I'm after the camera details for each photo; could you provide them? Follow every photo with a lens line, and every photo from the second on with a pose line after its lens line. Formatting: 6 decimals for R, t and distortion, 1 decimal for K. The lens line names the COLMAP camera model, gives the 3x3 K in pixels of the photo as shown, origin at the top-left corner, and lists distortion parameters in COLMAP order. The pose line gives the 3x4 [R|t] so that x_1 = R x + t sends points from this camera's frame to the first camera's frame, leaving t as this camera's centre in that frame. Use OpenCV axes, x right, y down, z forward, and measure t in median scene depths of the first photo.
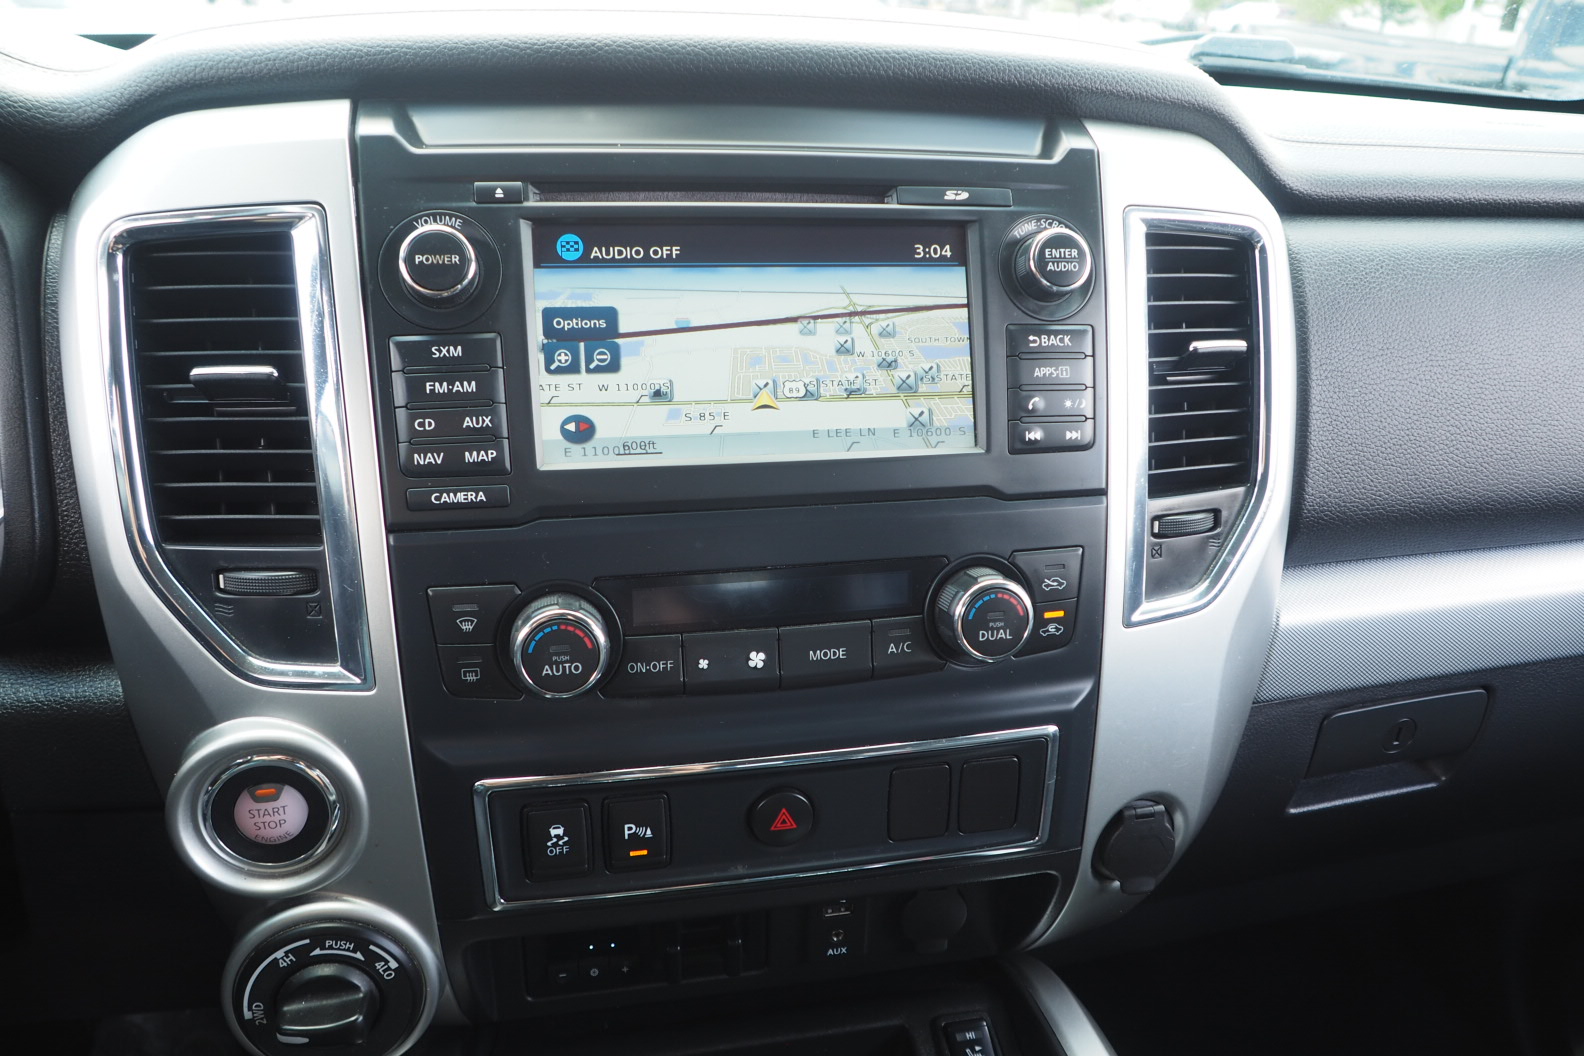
lens RADIAL K [[1108.8, 0, 796.1], [0, 1108.8, 524.6], [0, 0, 1]] dist [-0.028927, 0.001299]
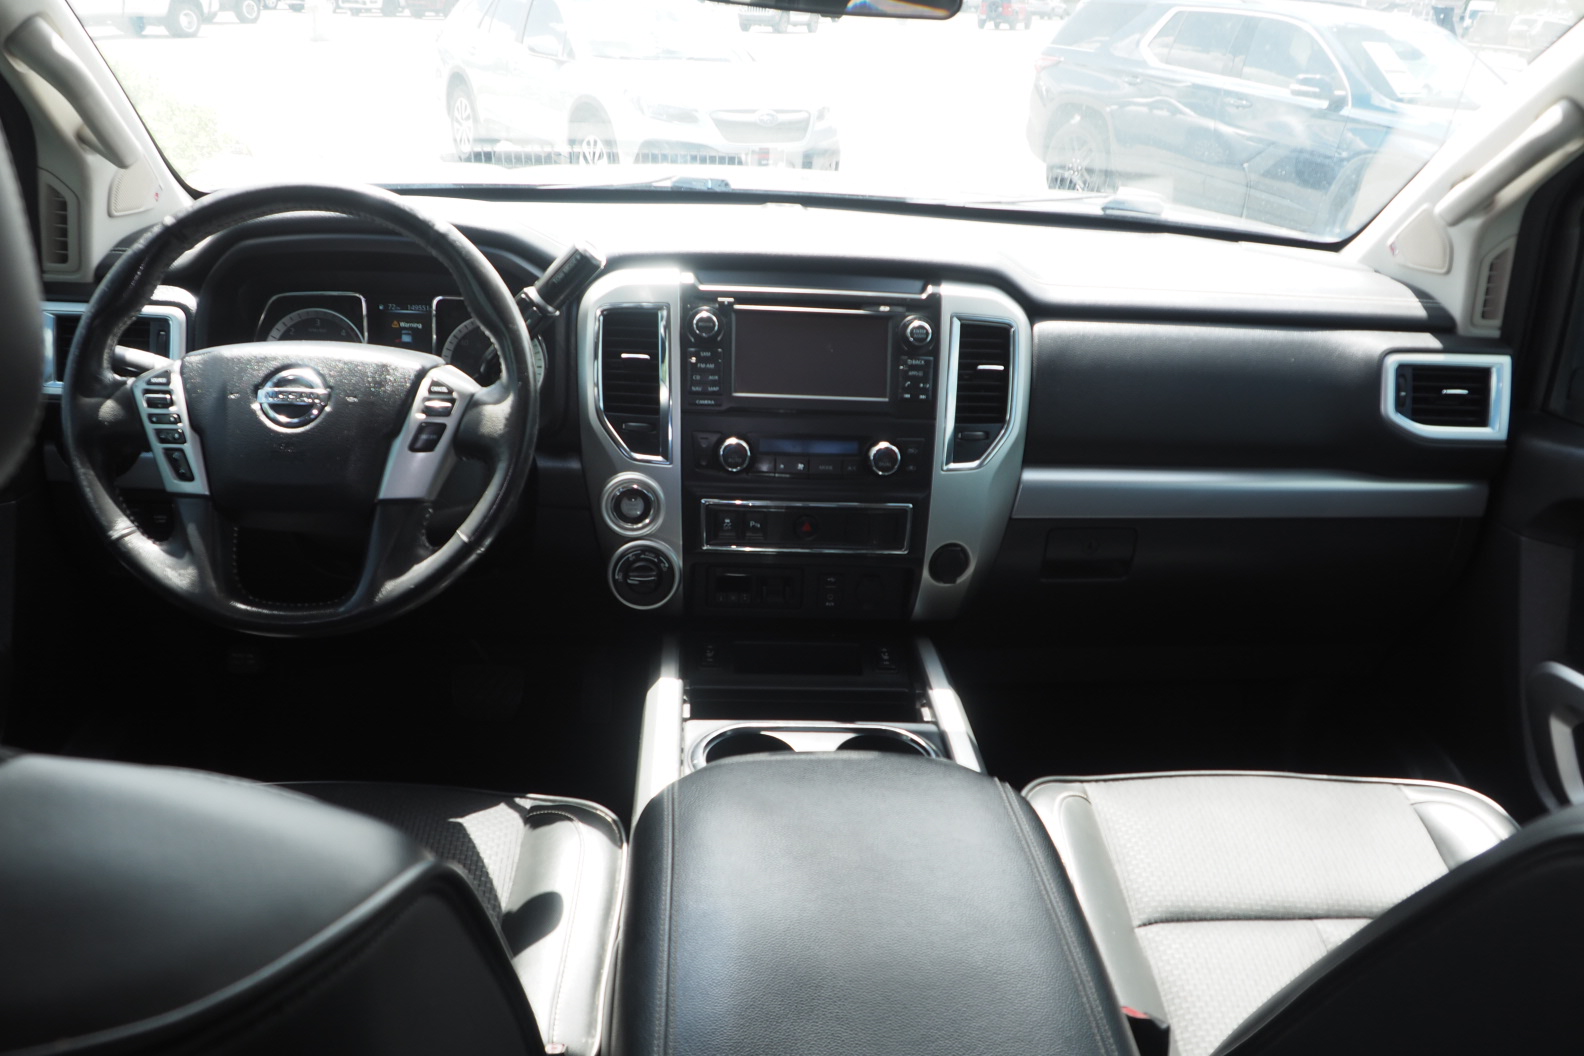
lens RADIAL K [[1169.7, 0, 792.8], [0, 1169.7, 513.0], [0, 0, 1]] dist [-0.009316, -0.003660]
pose [[0.994708, 0.062788, -0.081322, 0.198683], [-0.065885, 0.997179, -0.035974, 0.351323], [0.078834, 0.041142, 0.996038, -2.010038]]
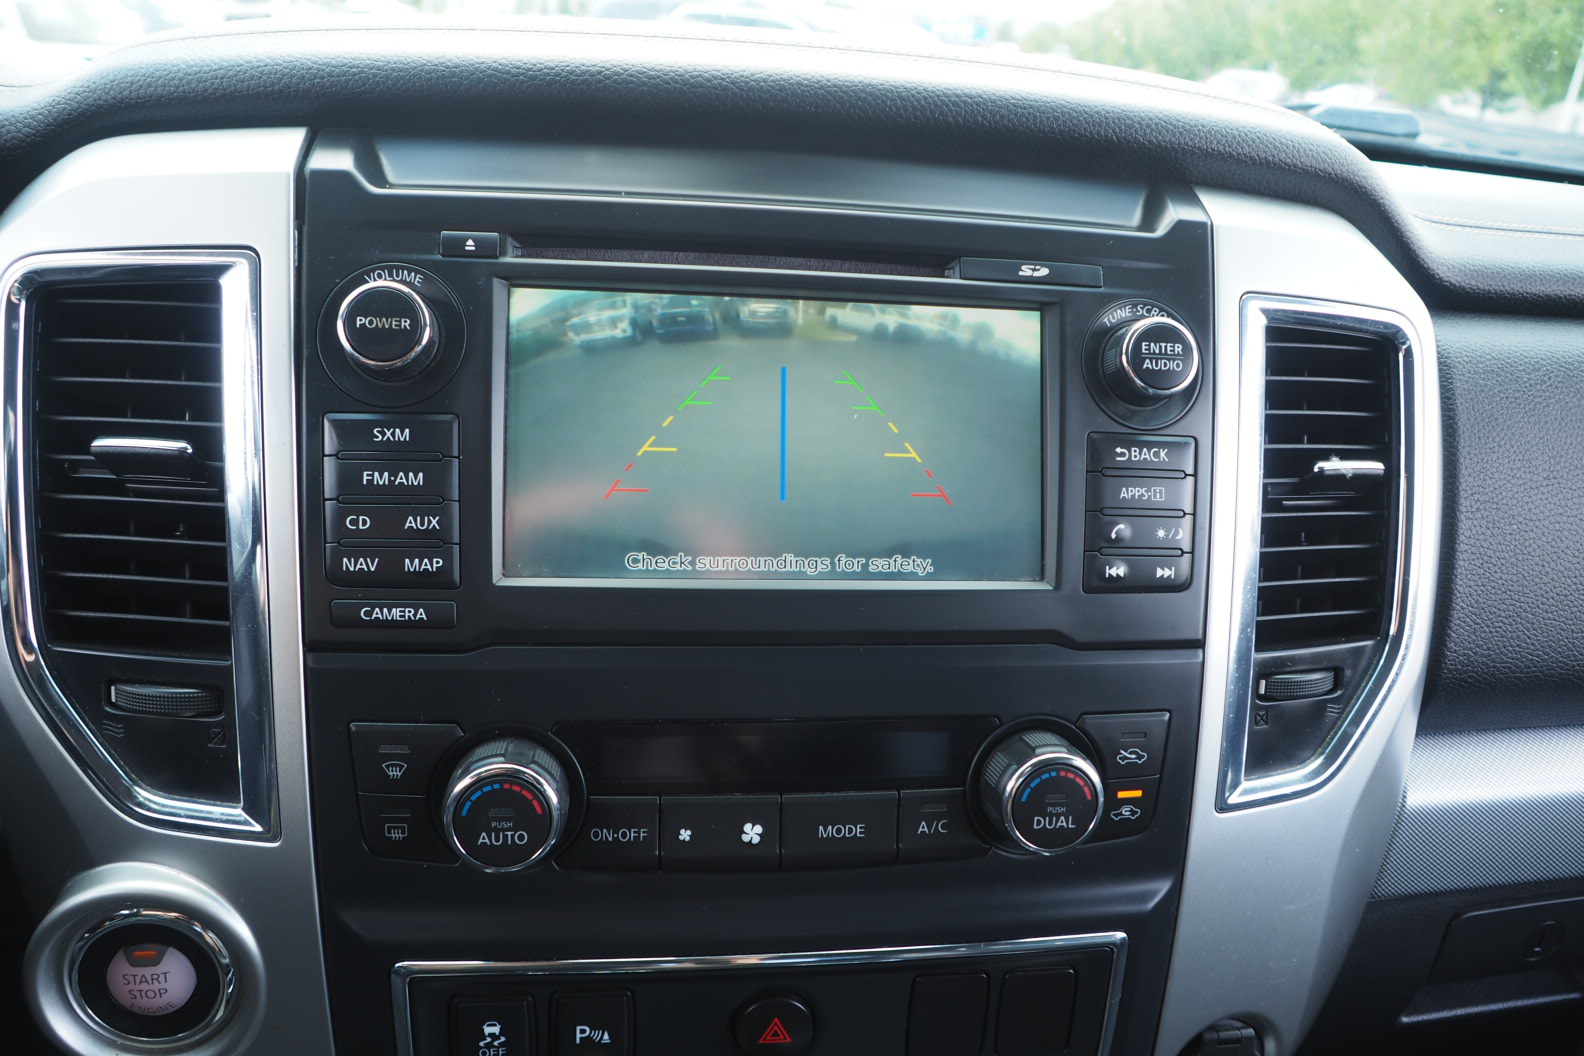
lens RADIAL K [[1114.5, 0, 794.6], [0, 1114.5, 529.8], [0, 0, 1]] dist [-0.035449, 0.000905]
pose [[0.996408, 0.057911, -0.061786, 0.031947], [-0.060667, 0.997201, -0.043709, -0.063521], [0.059082, 0.047300, 0.997132, 0.189380]]
